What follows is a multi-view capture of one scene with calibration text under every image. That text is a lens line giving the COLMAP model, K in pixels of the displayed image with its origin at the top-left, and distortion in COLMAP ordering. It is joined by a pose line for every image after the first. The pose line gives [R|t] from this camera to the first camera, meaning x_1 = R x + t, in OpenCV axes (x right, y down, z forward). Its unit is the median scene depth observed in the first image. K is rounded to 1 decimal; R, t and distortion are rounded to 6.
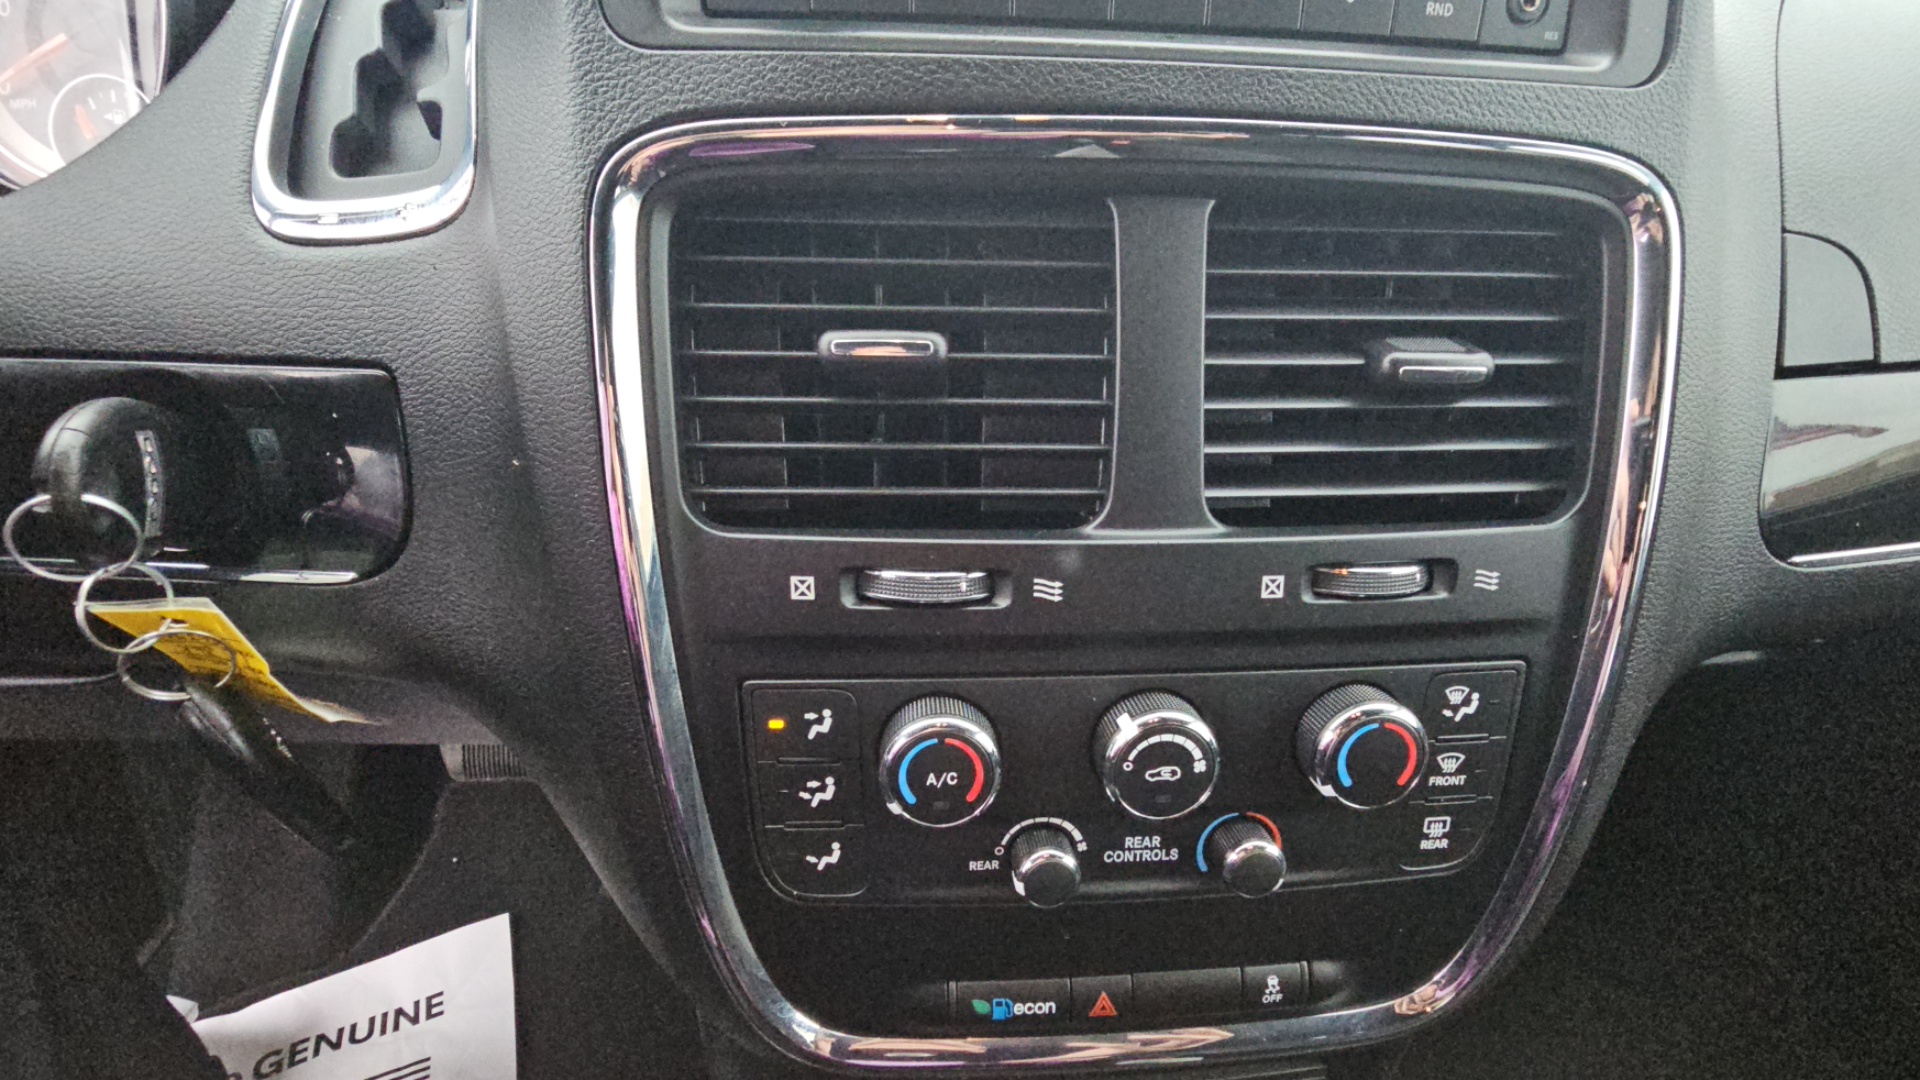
lens RADIAL K [[859.1, 0, 990.6], [0, 859.1, 515.3], [0, 0, 1]] dist [0.006244, -0.005845]
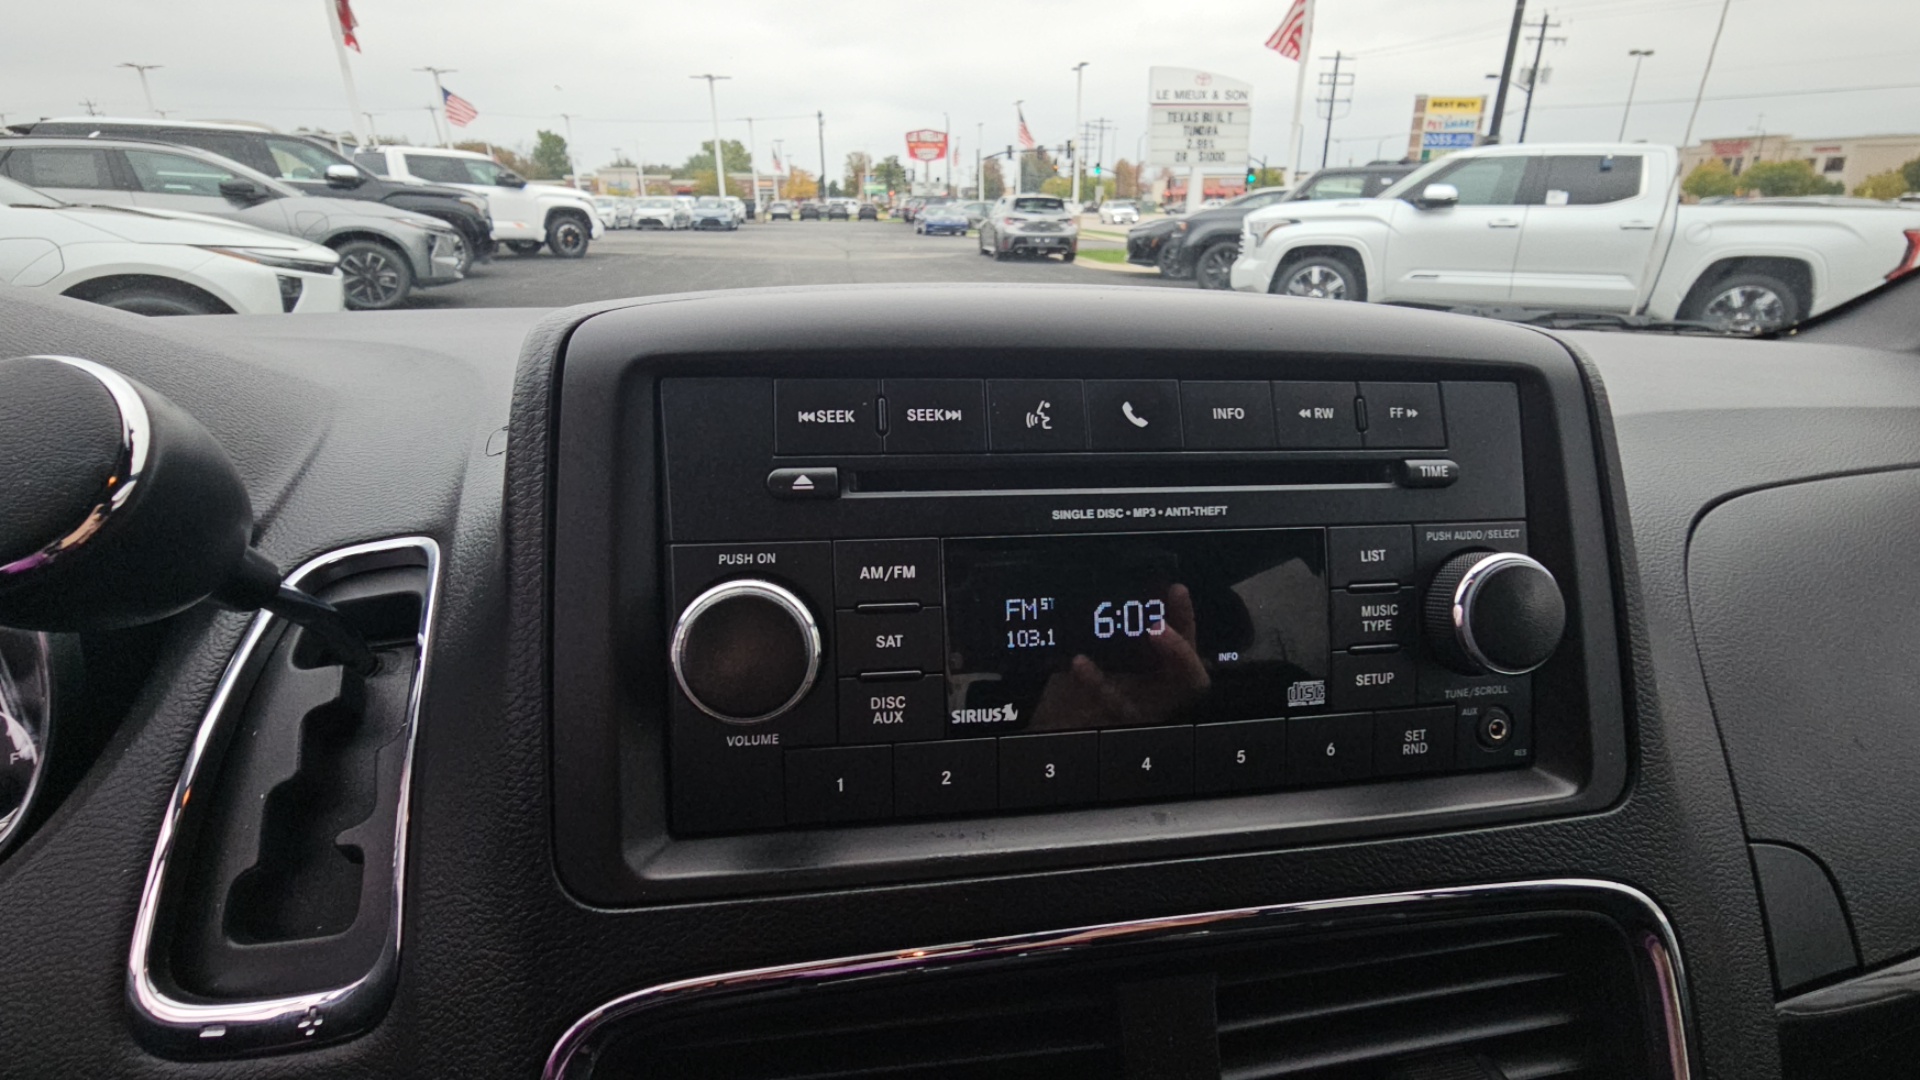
lens RADIAL K [[859.1, 0, 982.6], [0, 859.1, 548.3], [0, 0, 1]] dist [0.006244, -0.005845]
pose [[0.995476, -0.043128, 0.084659, -0.052682], [0.058802, 0.979551, -0.192410, -0.596766], [-0.074629, 0.196517, 0.977656, 0.003667]]
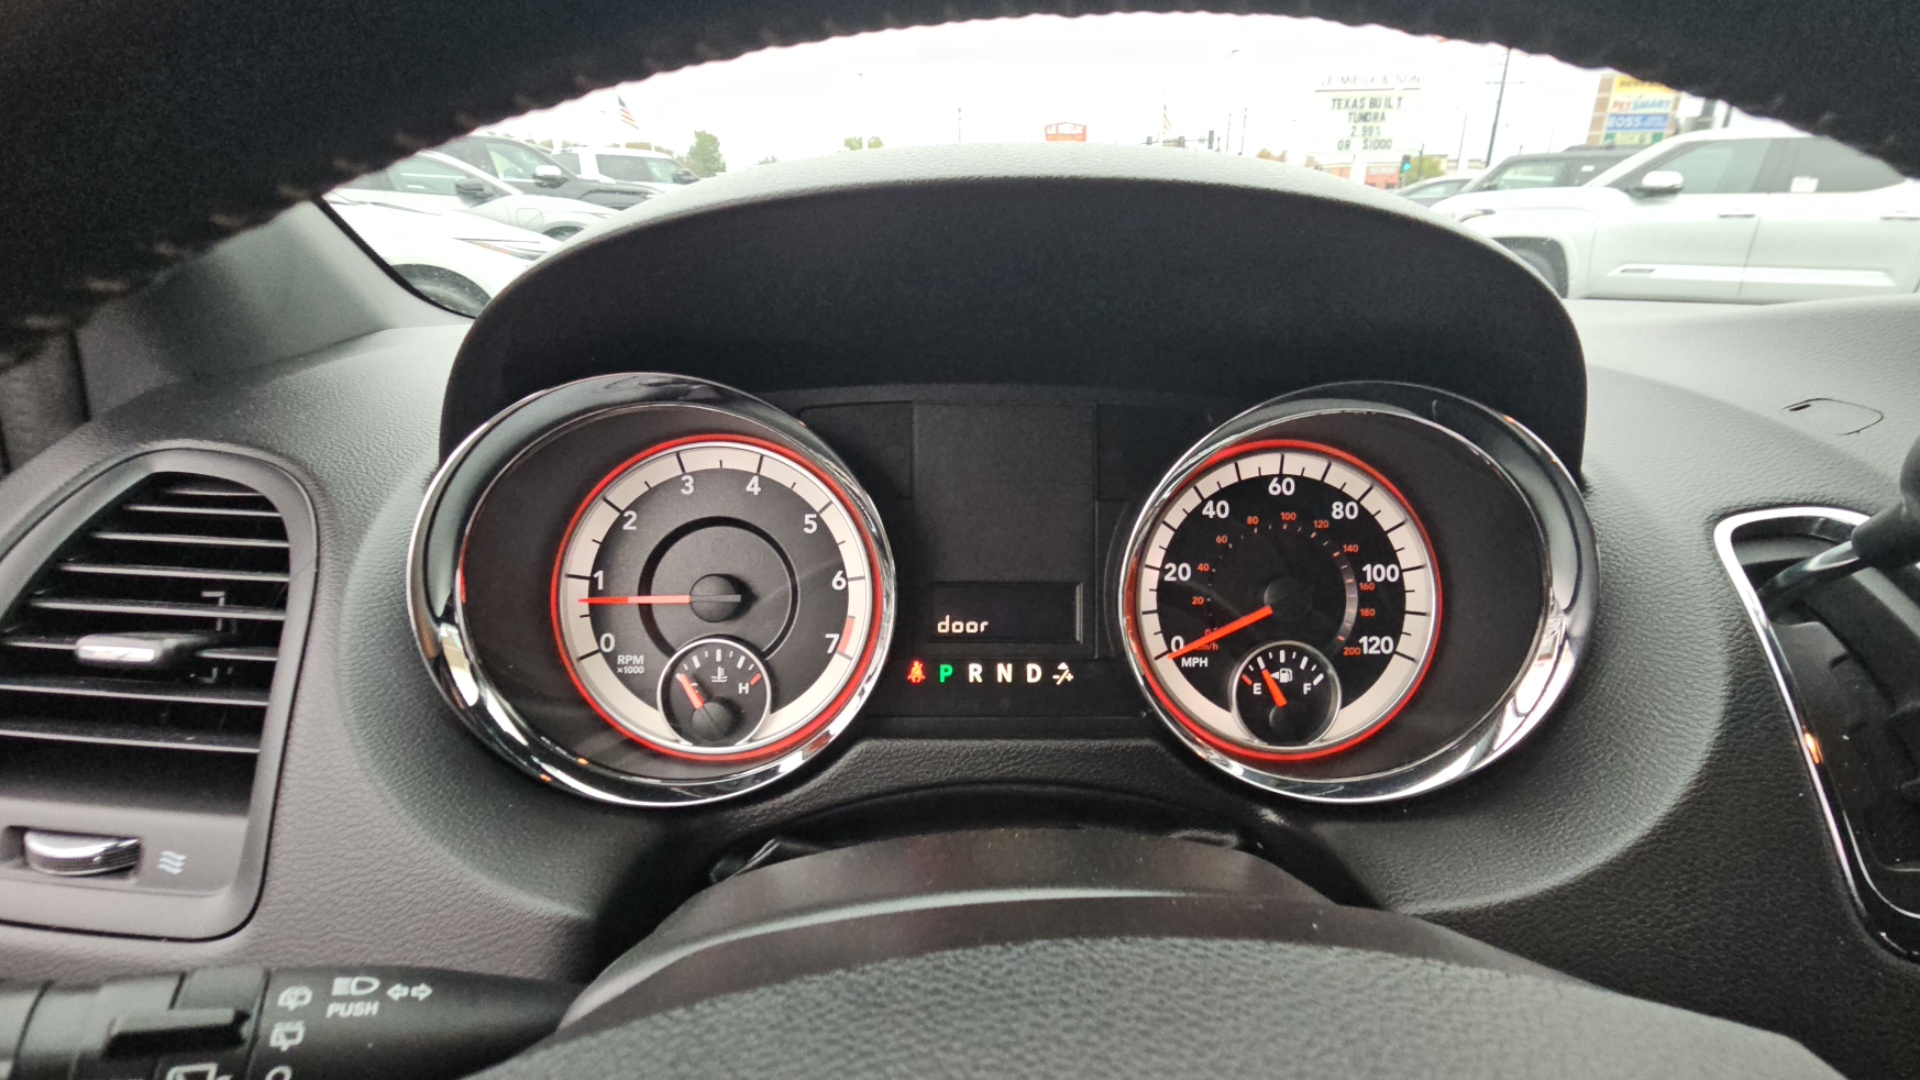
lens RADIAL K [[859.1, 0, 982.2], [0, 859.1, 545.7], [0, 0, 1]] dist [0.006244, -0.005845]
pose [[0.998816, 0.001790, -0.048613, -1.787662], [-0.011065, 0.981491, -0.191186, -0.578241], [0.047371, 0.191497, 0.980349, -0.075204]]
